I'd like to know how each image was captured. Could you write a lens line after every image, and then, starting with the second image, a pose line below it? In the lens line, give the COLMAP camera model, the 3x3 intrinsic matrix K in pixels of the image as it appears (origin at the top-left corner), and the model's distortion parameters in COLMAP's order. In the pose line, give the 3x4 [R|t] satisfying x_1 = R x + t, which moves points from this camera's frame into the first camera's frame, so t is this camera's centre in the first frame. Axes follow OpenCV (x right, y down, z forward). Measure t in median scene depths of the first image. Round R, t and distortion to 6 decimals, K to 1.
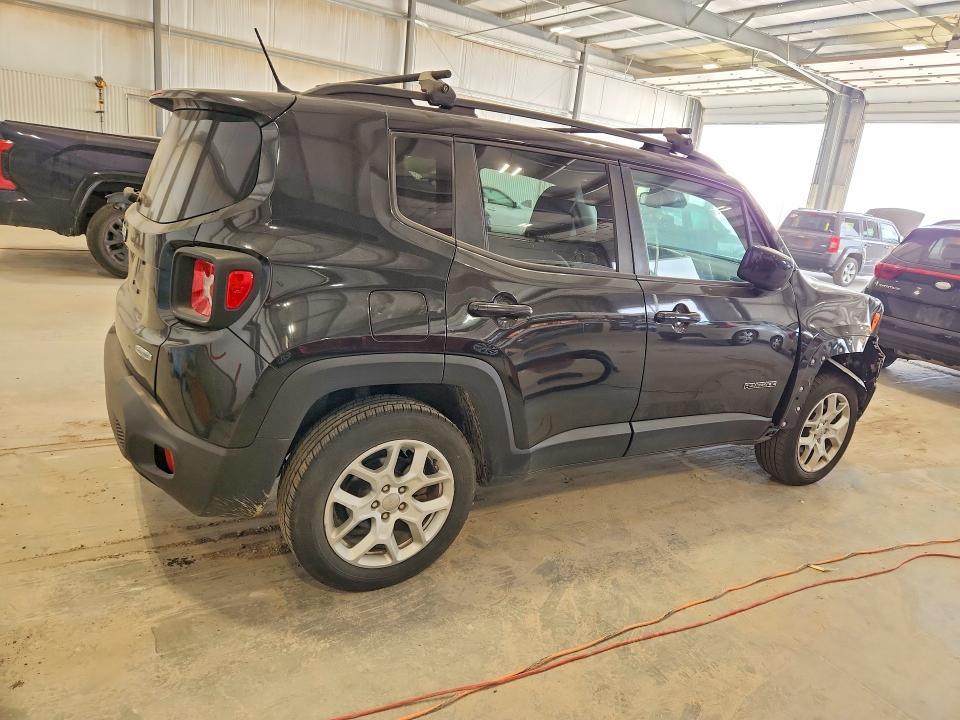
lens RADIAL K [[678.0, 0, 480.7], [0, 678.0, 360.5], [0, 0, 1]] dist [0.005034, 0.003006]
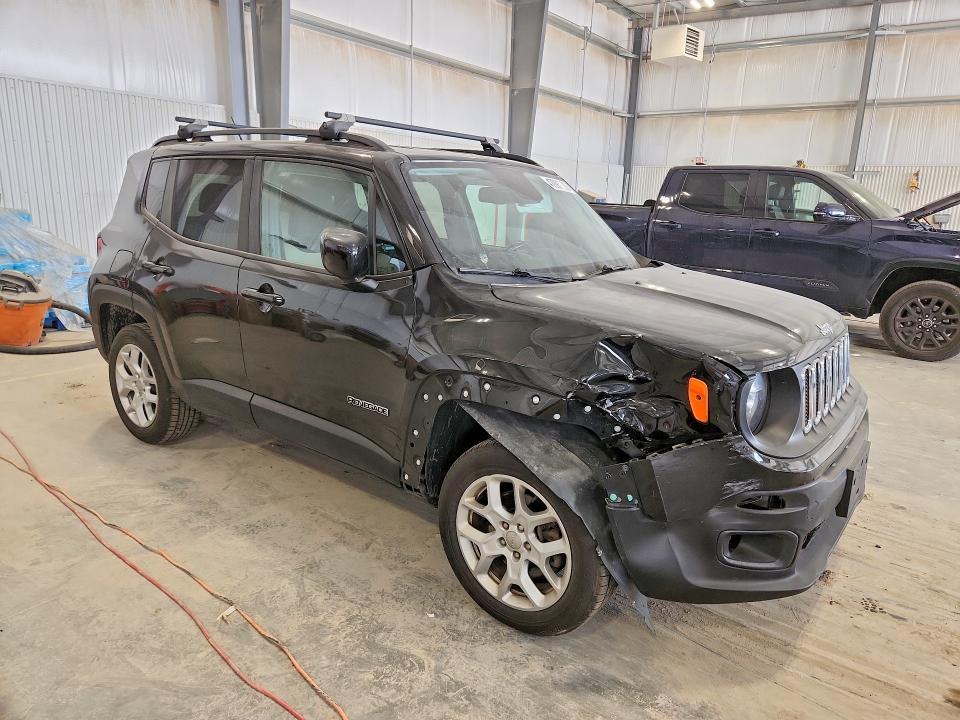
lens RADIAL K [[644.0, 0, 480.9], [0, 644.0, 357.9], [0, 0, 1]] dist [0.009719, -0.006415]
pose [[0.353303, 0.118418, -0.927984, 1.243723], [-0.235080, 0.971365, 0.034454, -0.079733], [0.905491, 0.205977, 0.371024, 0.909467]]
